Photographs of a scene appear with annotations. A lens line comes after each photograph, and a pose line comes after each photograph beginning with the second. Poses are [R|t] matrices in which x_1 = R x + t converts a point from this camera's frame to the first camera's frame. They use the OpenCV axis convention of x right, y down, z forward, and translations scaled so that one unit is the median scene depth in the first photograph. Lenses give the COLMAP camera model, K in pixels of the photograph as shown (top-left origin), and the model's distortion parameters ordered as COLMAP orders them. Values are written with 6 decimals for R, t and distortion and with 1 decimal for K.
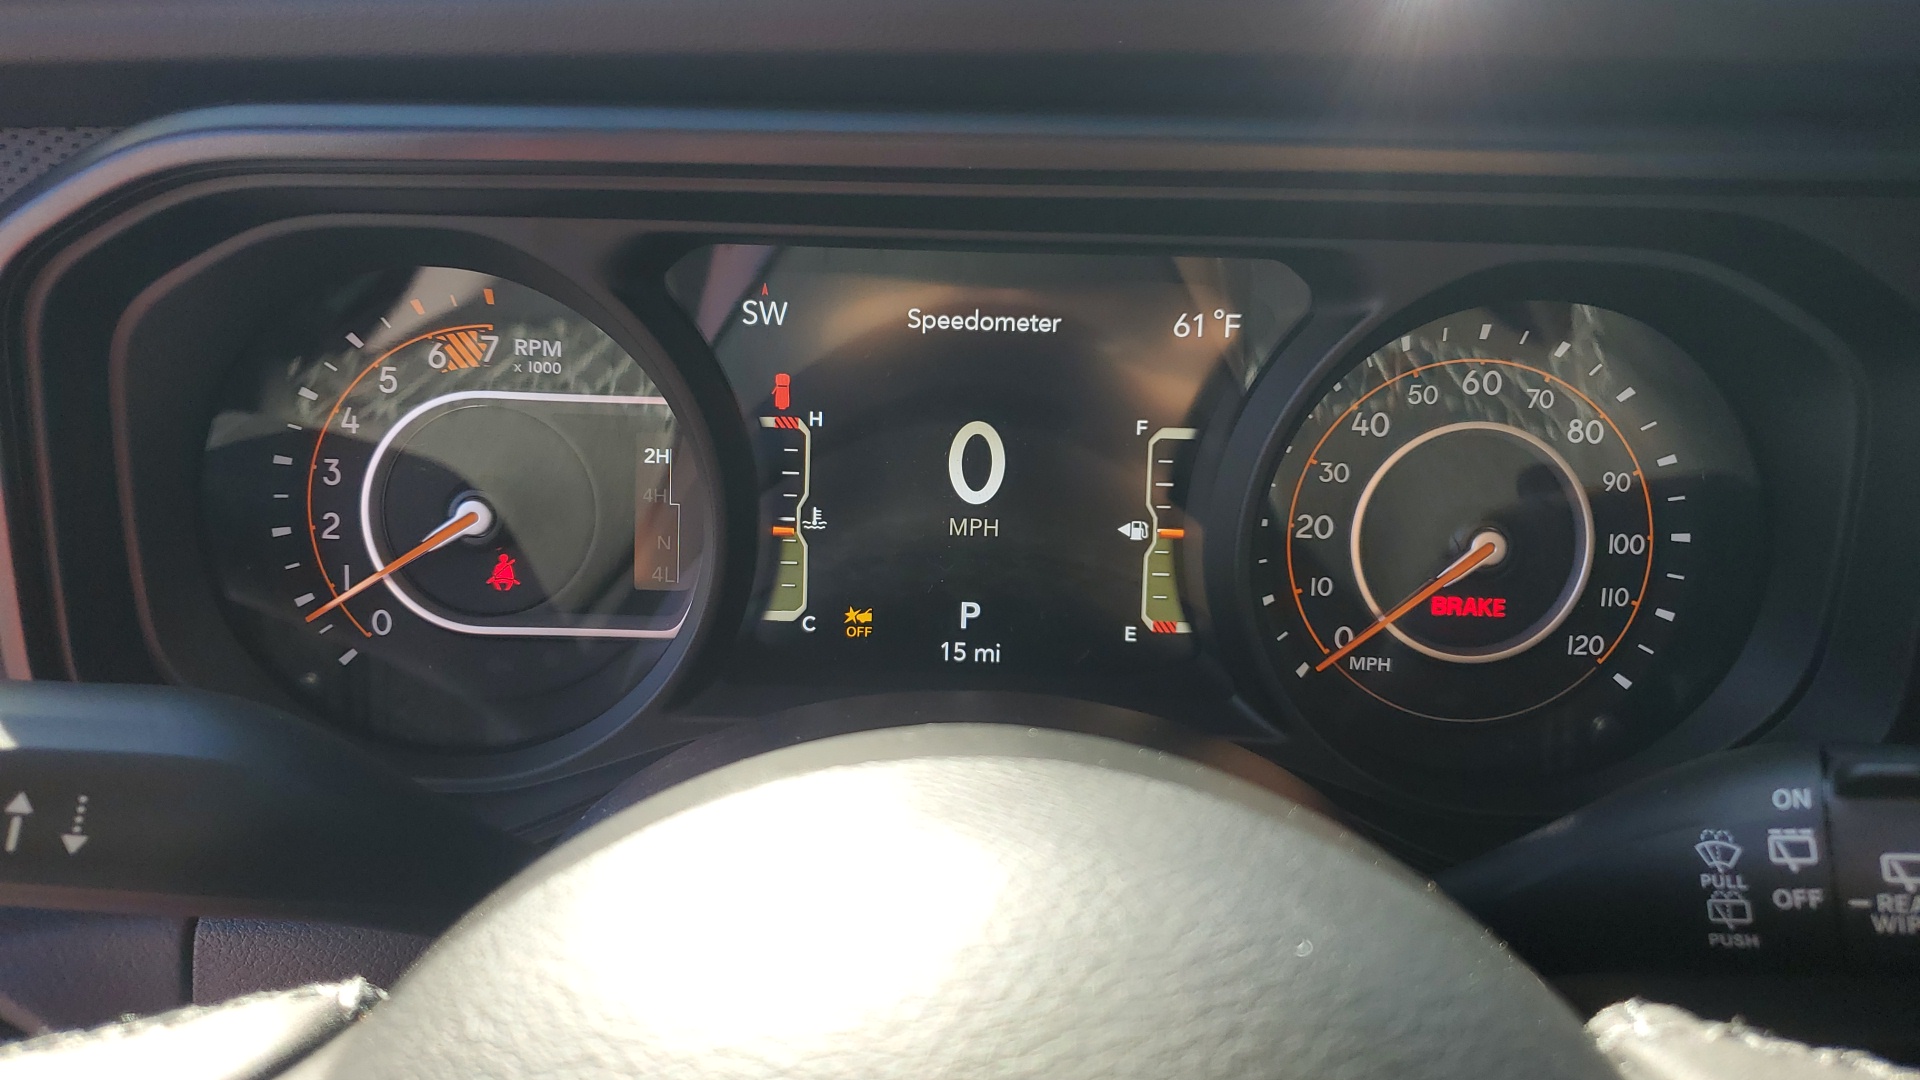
lens RADIAL K [[1514.6, 0, 938.3], [0, 1514.6, 544.0], [0, 0, 1]] dist [0.072426, -0.089056]
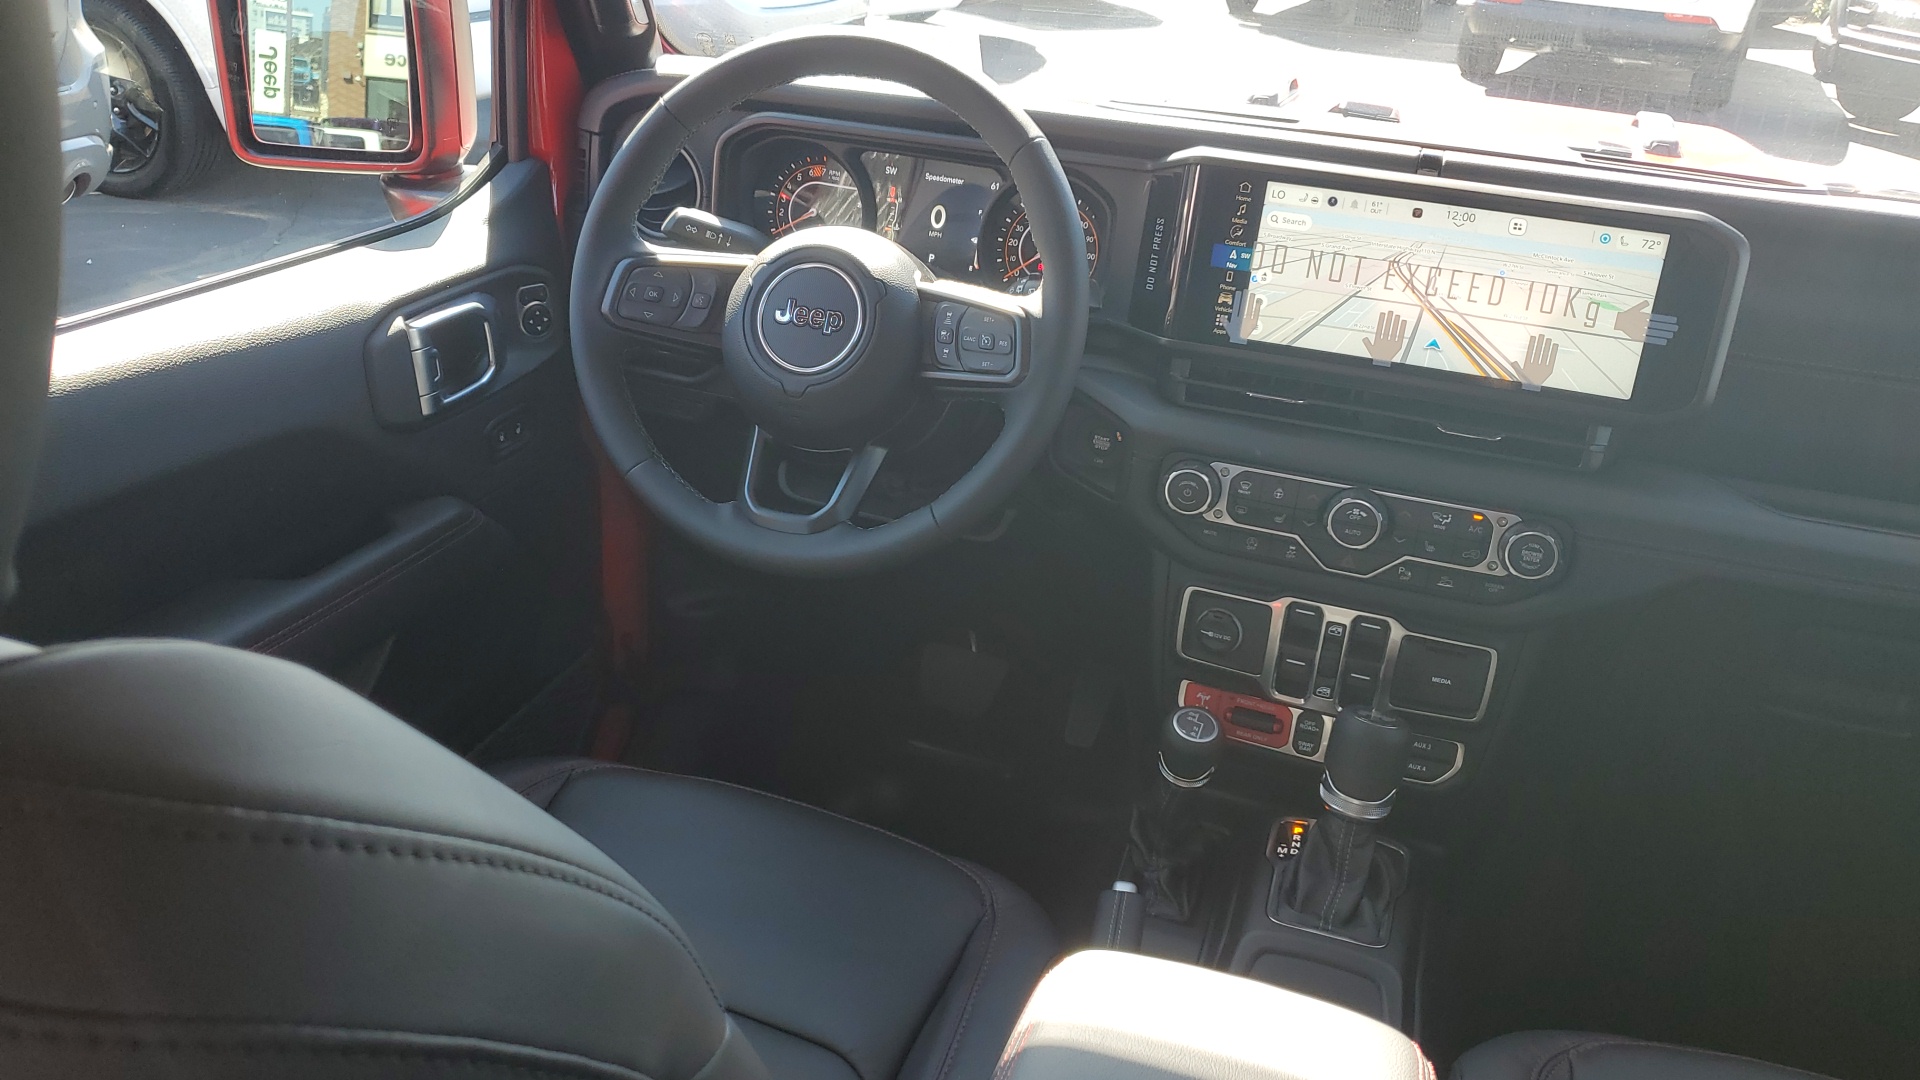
lens RADIAL K [[1514.6, 0, 961.6], [0, 1514.6, 542.3], [0, 0, 1]] dist [0.072426, -0.089056]
pose [[0.942099, 0.172989, -0.287270, 1.352891], [-0.162322, 0.984867, 0.060735, 0.524036], [0.293430, -0.010588, 0.955922, -2.698521]]
